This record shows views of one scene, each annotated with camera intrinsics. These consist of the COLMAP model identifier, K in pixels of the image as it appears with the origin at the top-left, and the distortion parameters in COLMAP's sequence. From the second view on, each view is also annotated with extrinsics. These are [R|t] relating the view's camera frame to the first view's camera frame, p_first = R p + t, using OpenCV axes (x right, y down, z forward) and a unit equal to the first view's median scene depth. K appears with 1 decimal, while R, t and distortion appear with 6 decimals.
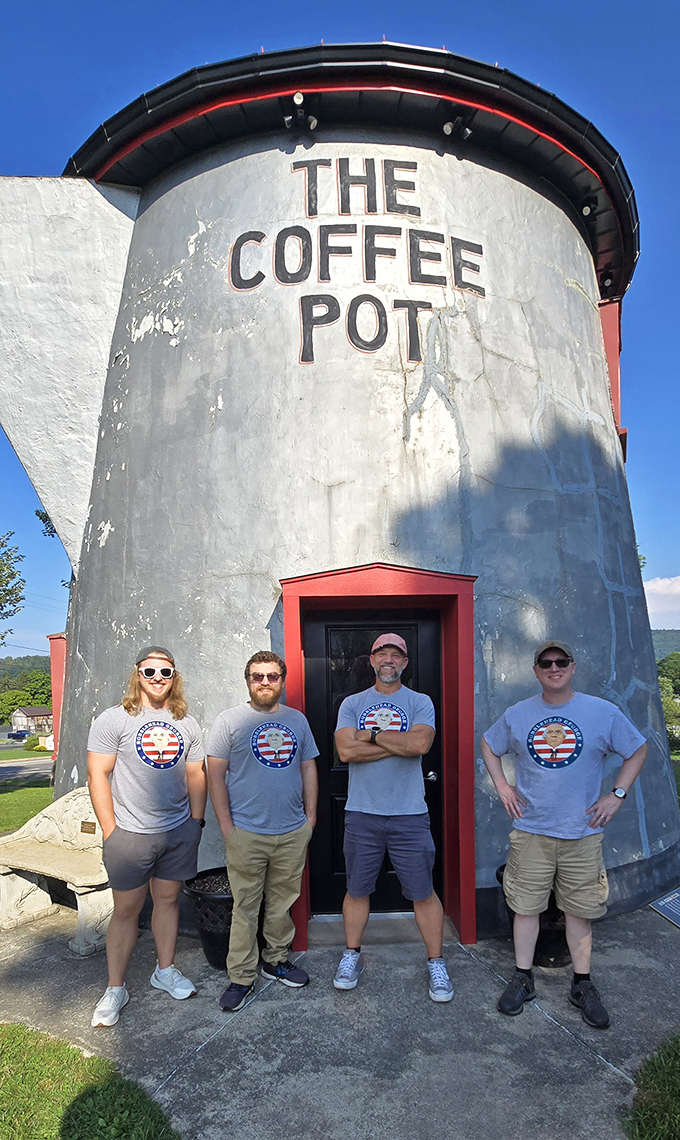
lens RADIAL K [[655.7, 0, 341.9], [0, 655.7, 733.6], [0, 0, 1]] dist [0.001624, -0.000975]
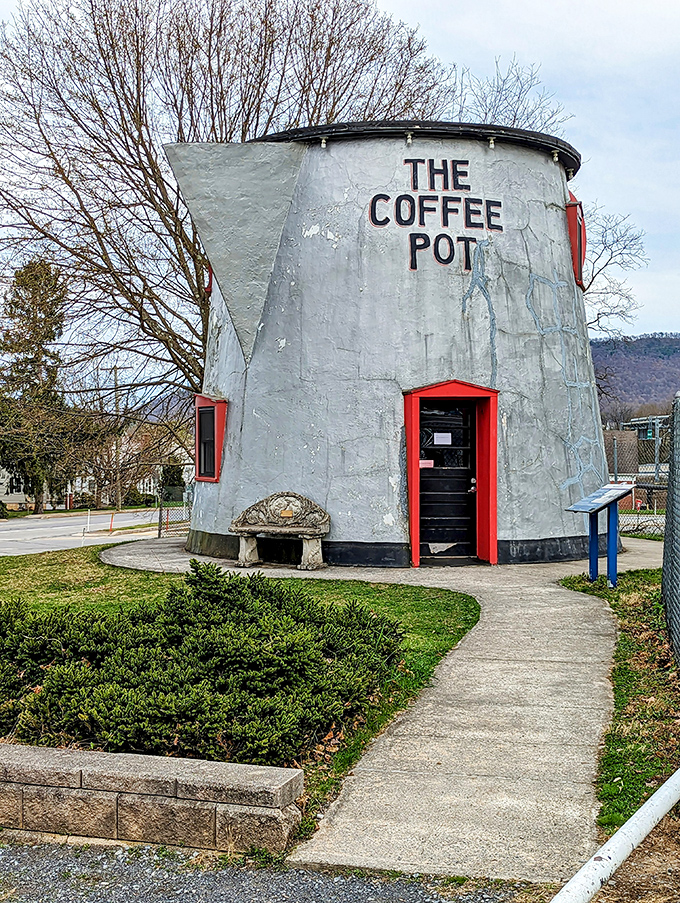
lens RADIAL K [[1272.1, 0, 340.0], [0, 1272.1, 451.5], [0, 0, 1]] dist [0.196192, -0.115238]
pose [[0.988228, 0.013802, 0.152365, -0.816579], [-0.006545, 0.998824, -0.048032, 0.146539], [-0.152848, 0.046470, 0.987156, -2.598927]]
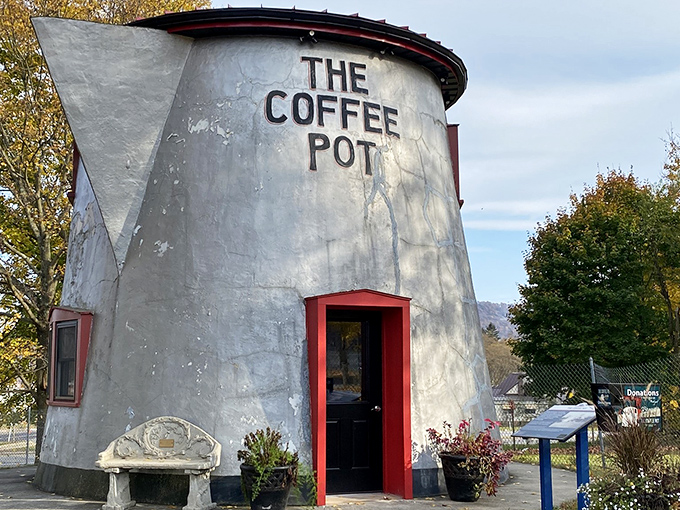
lens RADIAL K [[957.9, 0, 341.3], [0, 957.9, 264.2], [0, 0, 1]] dist [0.196192, -0.115238]
pose [[0.934120, 0.056554, 0.352450, -0.870099], [0.005138, 0.985137, -0.171691, 0.128865], [-0.356922, 0.162191, 0.919946, -1.356963]]
